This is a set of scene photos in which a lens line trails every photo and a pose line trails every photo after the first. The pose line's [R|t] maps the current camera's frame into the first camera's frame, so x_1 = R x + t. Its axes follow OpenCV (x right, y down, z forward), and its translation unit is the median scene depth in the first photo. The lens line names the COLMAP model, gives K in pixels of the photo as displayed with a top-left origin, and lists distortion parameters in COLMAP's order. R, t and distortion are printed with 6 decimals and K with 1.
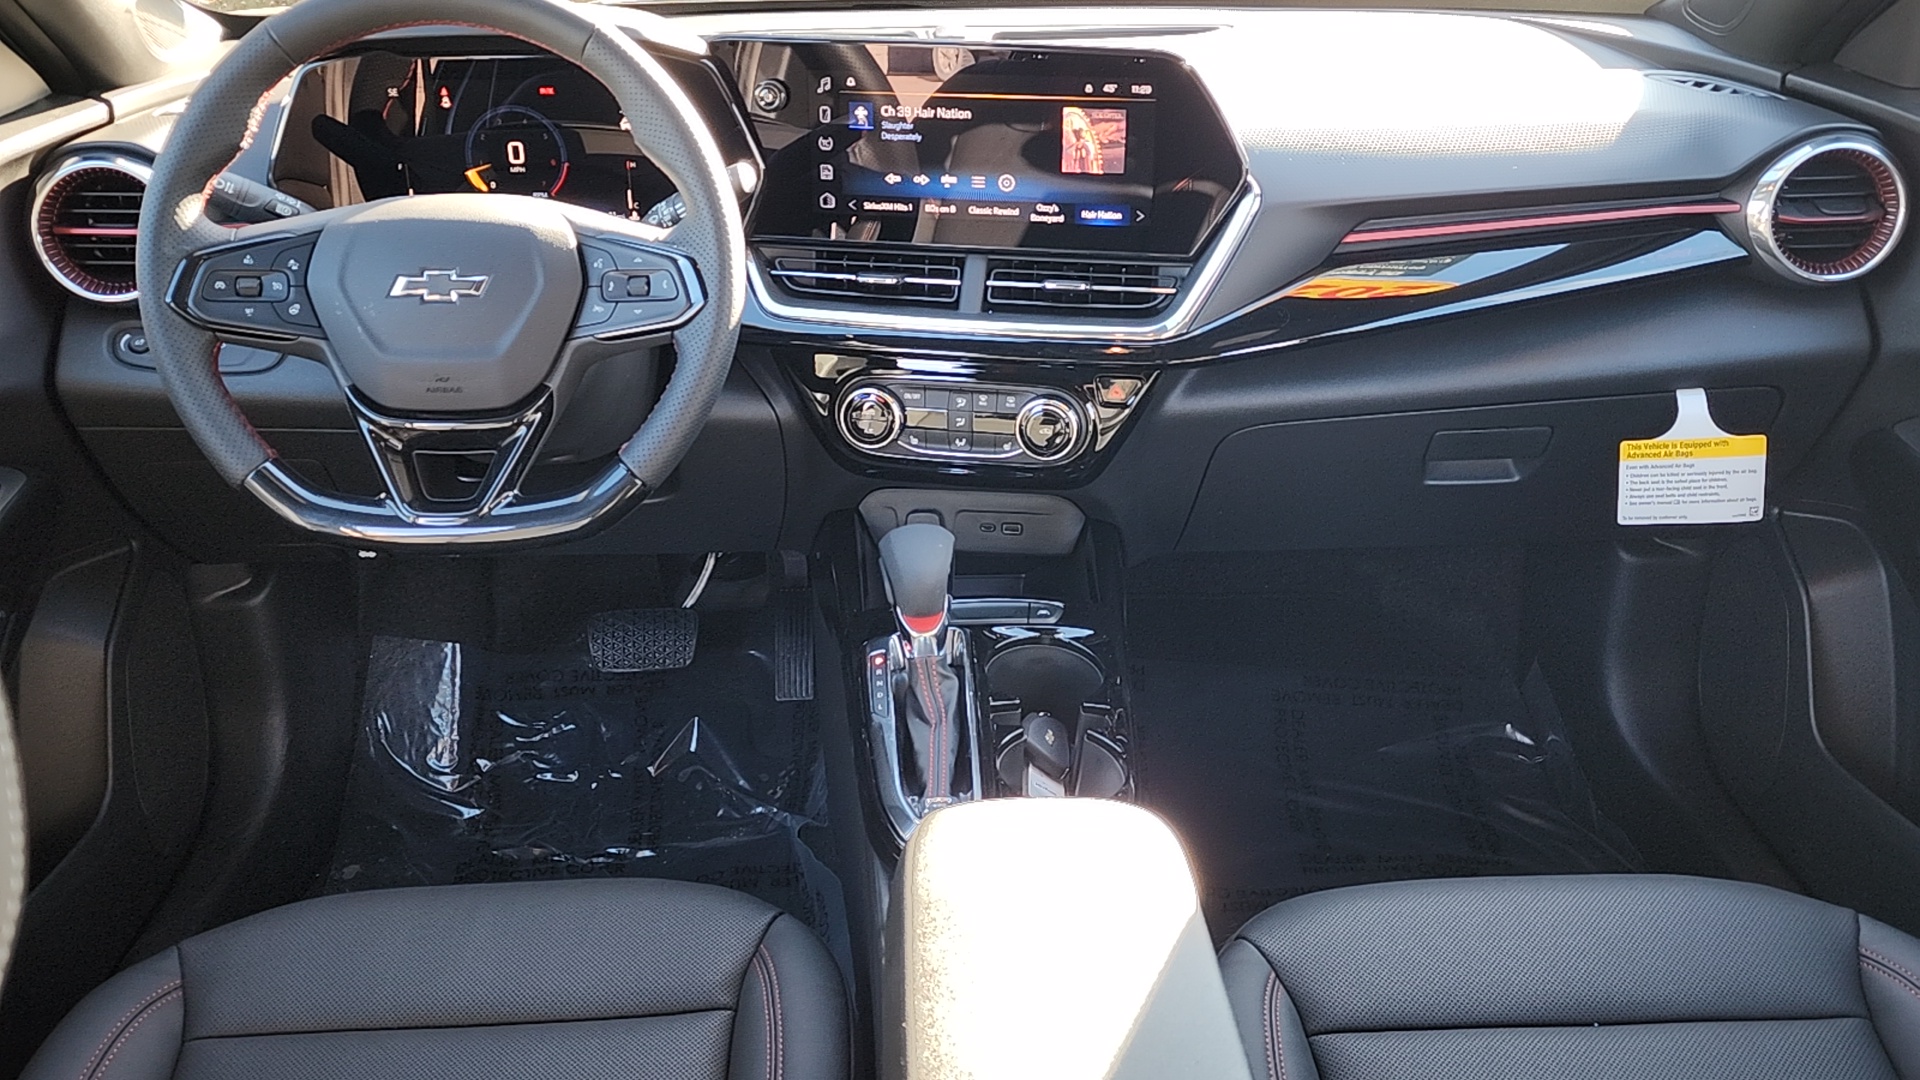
lens RADIAL K [[1672.4, 0, 971.4], [0, 1672.4, 547.9], [0, 0, 1]] dist [0.079730, -0.102770]
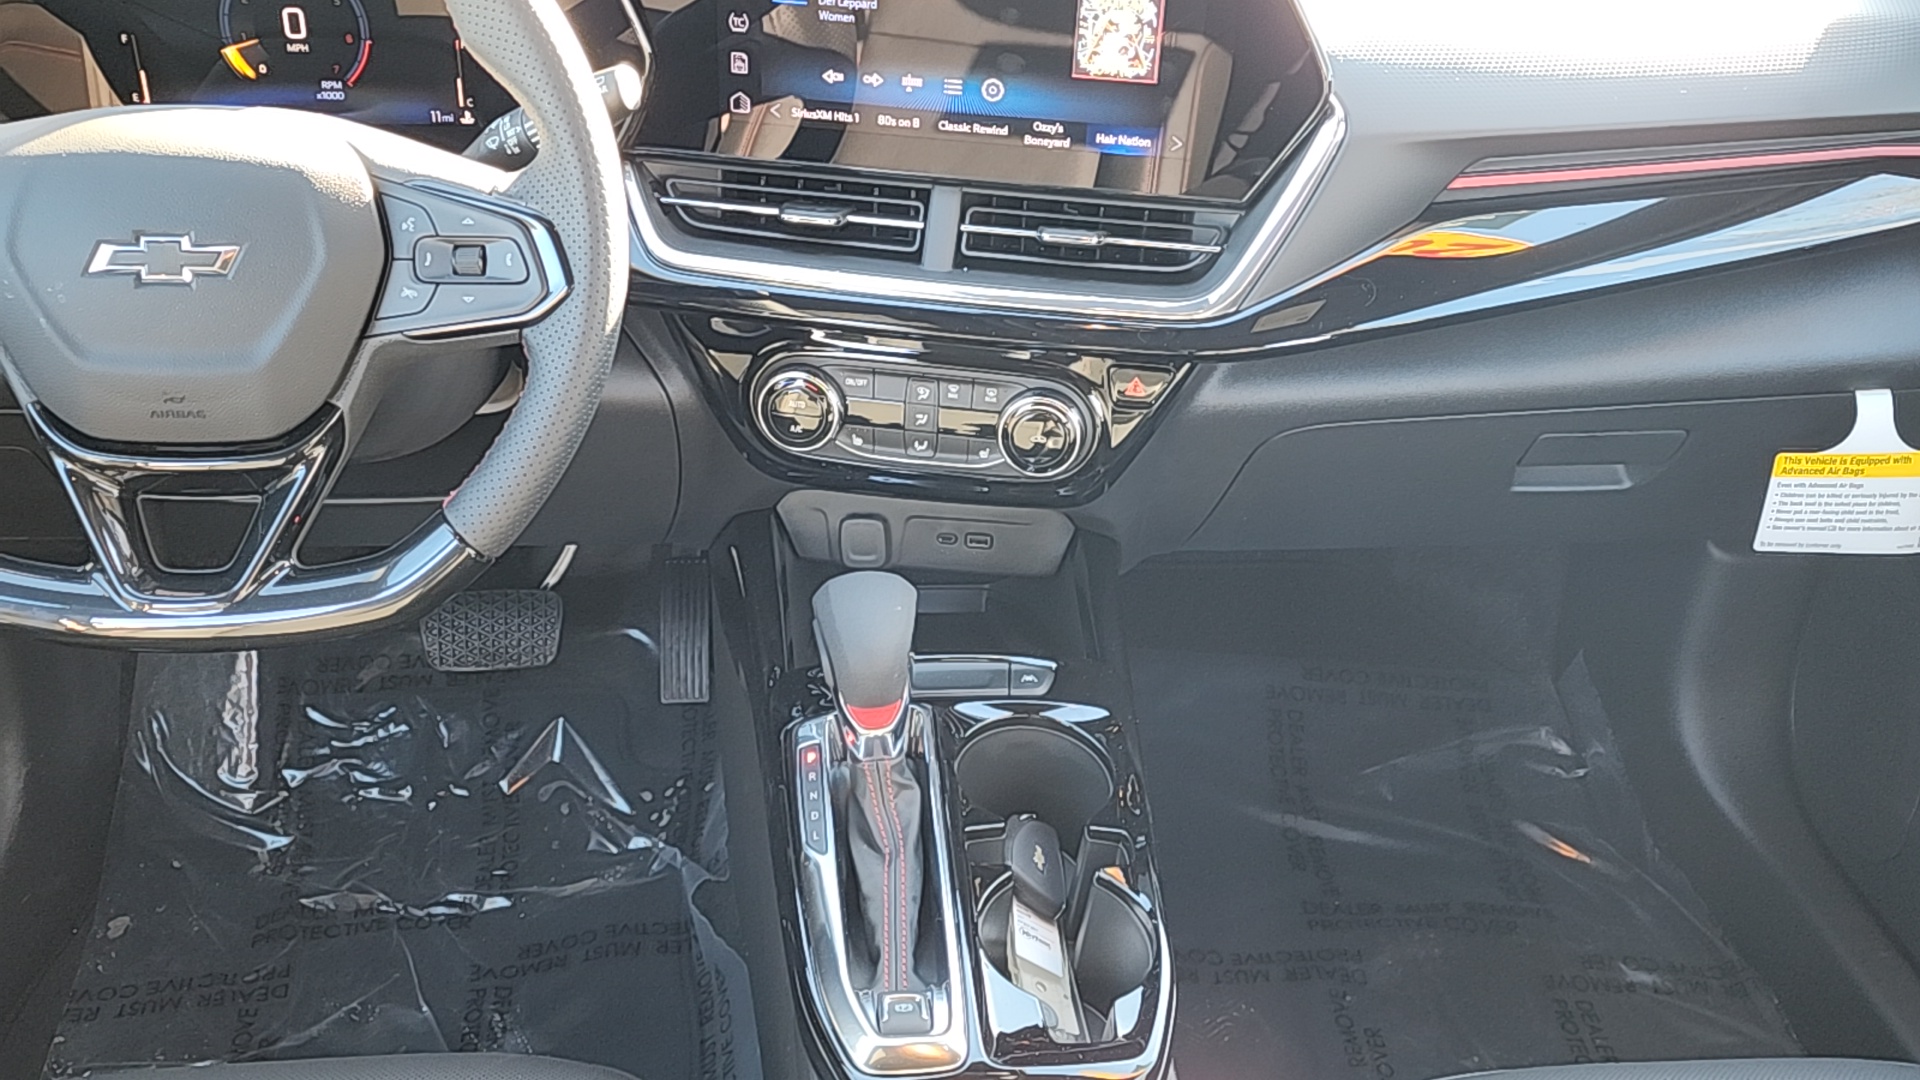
lens RADIAL K [[1733.8, 0, 960.5], [0, 1733.8, 568.7], [0, 0, 1]] dist [0.071727, -0.132853]
pose [[0.997893, 0.013036, 0.063553, -0.037323], [-0.020702, 0.992375, 0.121507, -0.103792], [-0.061485, -0.122567, 0.990554, 0.235720]]
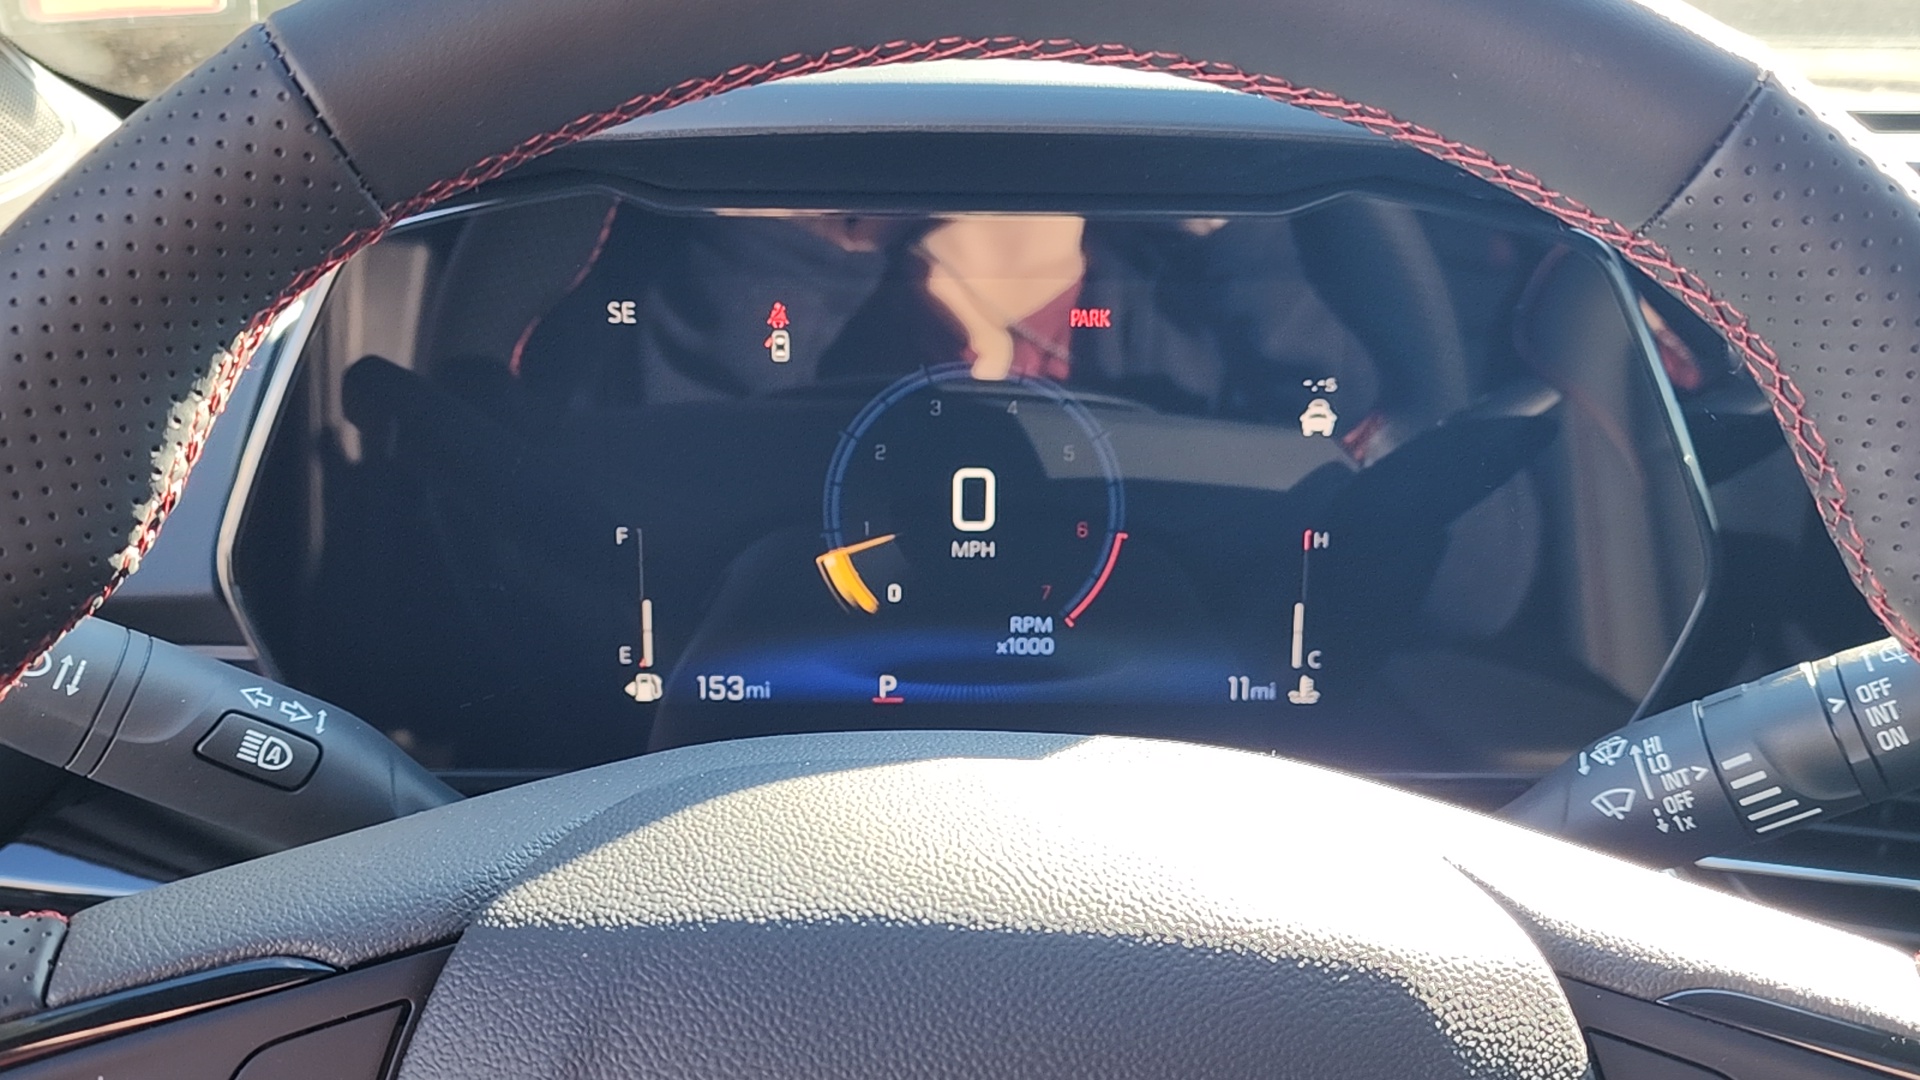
lens RADIAL K [[1930.7, 0, 960.0], [0, 1930.7, 540.0], [0, 0, 1]] dist [0.013956, -0.010368]
pose [[0.999363, 0.028157, -0.021934, -0.264810], [-0.030800, 0.990857, -0.131351, -0.177763], [0.018035, 0.131943, 0.991093, 0.632356]]
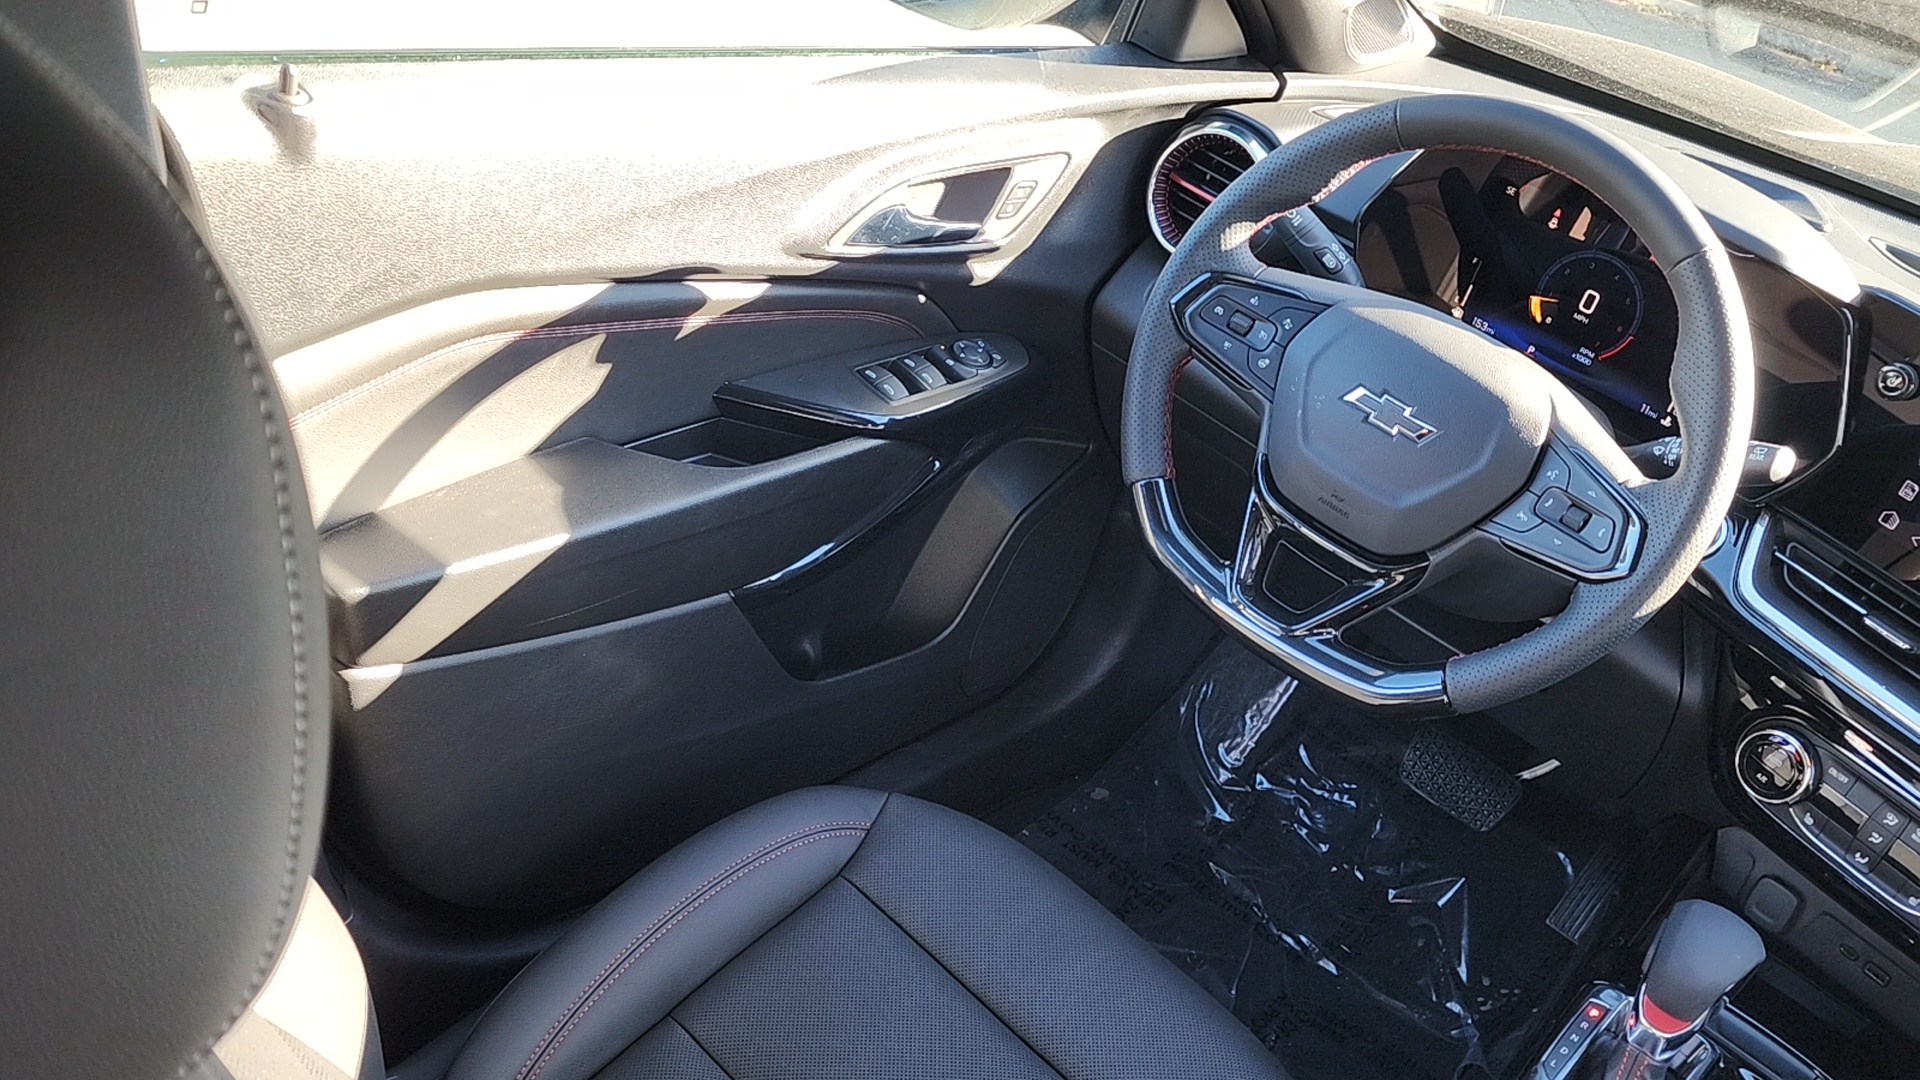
lens RADIAL K [[1672.4, 0, 971.4], [0, 1672.4, 547.9], [0, 0, 1]] dist [0.079730, -0.102770]
pose [[0.675220, 0.531536, -0.511417, 0.043268], [-0.510493, 0.837212, 0.196147, -0.131316], [0.532423, 0.128632, 0.836648, 0.072340]]
